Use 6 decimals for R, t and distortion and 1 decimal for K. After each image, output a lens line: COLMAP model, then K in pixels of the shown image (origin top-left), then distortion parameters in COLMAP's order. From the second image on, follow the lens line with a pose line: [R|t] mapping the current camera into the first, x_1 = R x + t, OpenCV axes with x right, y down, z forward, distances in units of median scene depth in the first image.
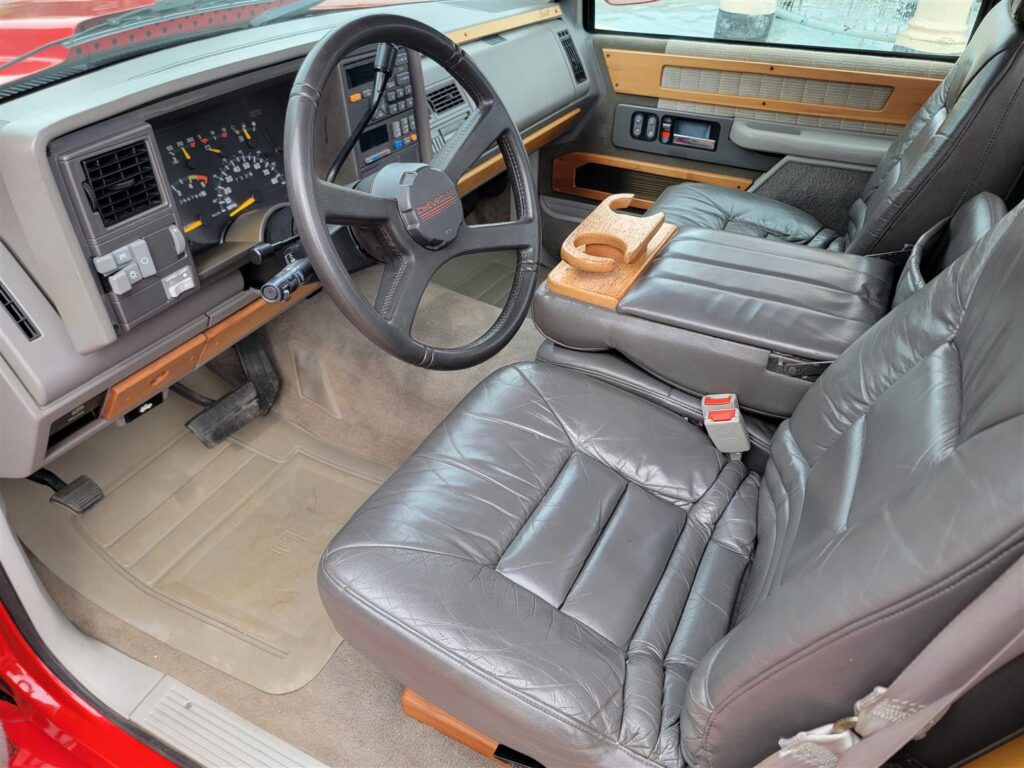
lens RADIAL K [[721.8, 0, 512.9], [0, 721.8, 383.8], [0, 0, 1]] dist [0.029466, -0.005060]
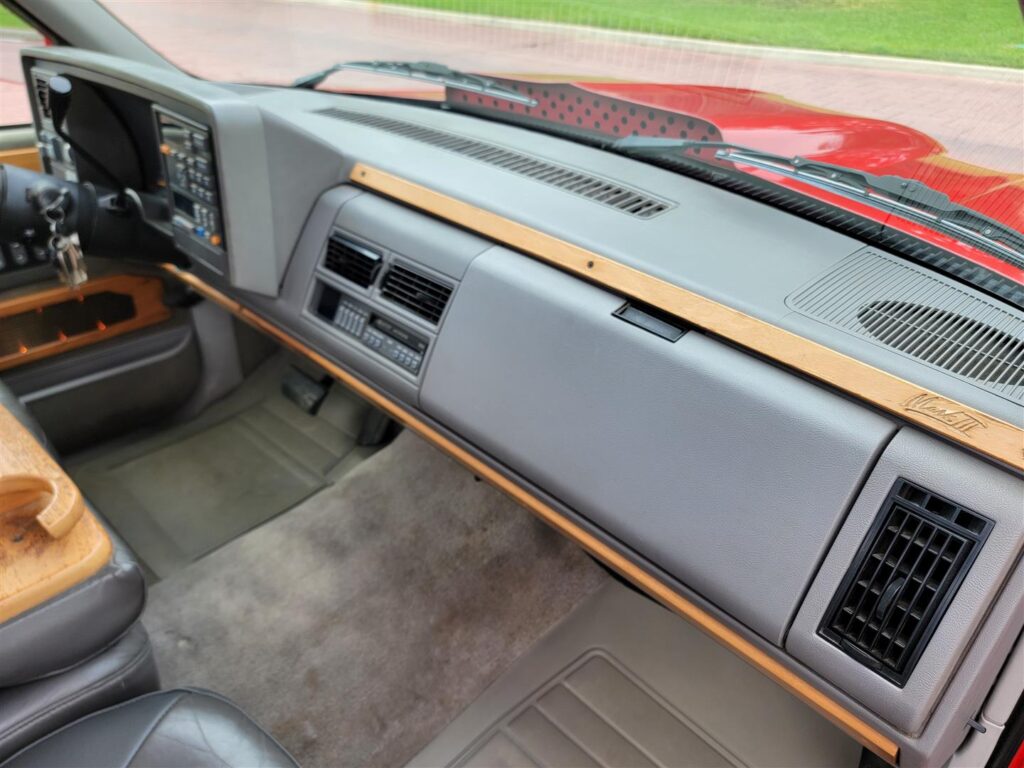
lens RADIAL K [[721.8, 0, 514.1], [0, 721.8, 385.1], [0, 0, 1]] dist [0.029466, -0.005060]
pose [[-0.298048, 0.476329, -0.827211, 0.504402], [-0.588970, 0.590204, 0.552063, -0.901534], [0.751187, 0.651744, 0.104634, 1.313654]]
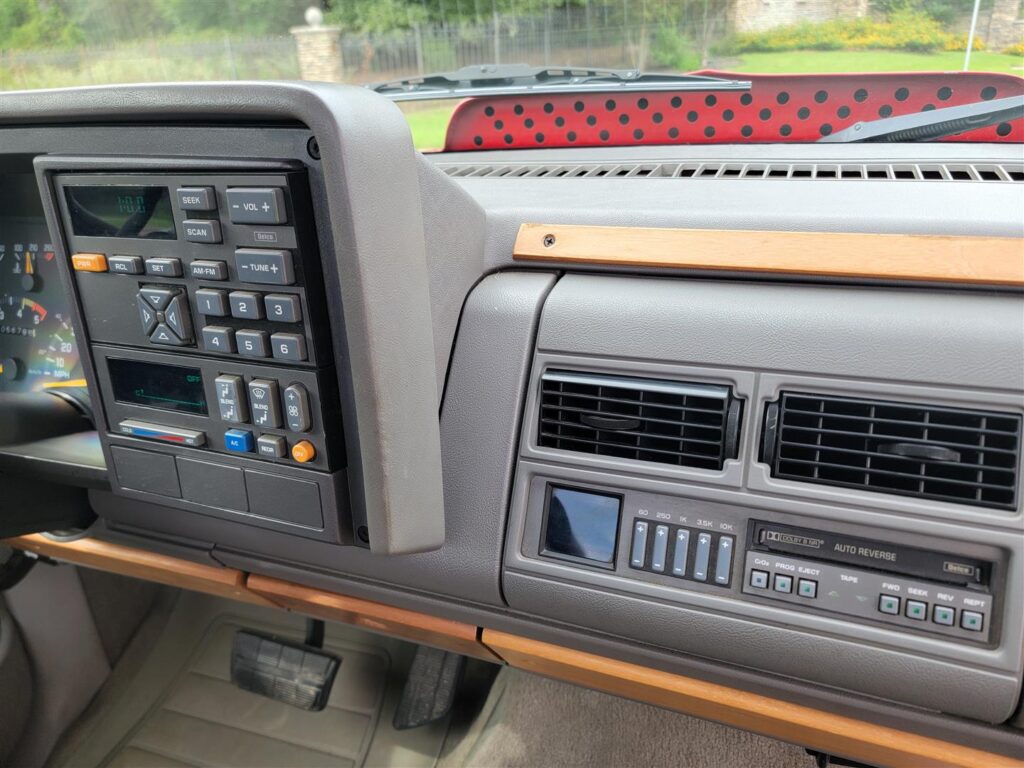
lens RADIAL K [[721.8, 0, 507.7], [0, 721.8, 380.2], [0, 0, 1]] dist [0.029466, -0.005060]
pose [[0.093035, 0.369258, -0.924658, 0.145232], [-0.534350, 0.802131, 0.266564, -0.512339], [0.840128, 0.469291, 0.271940, 1.019843]]
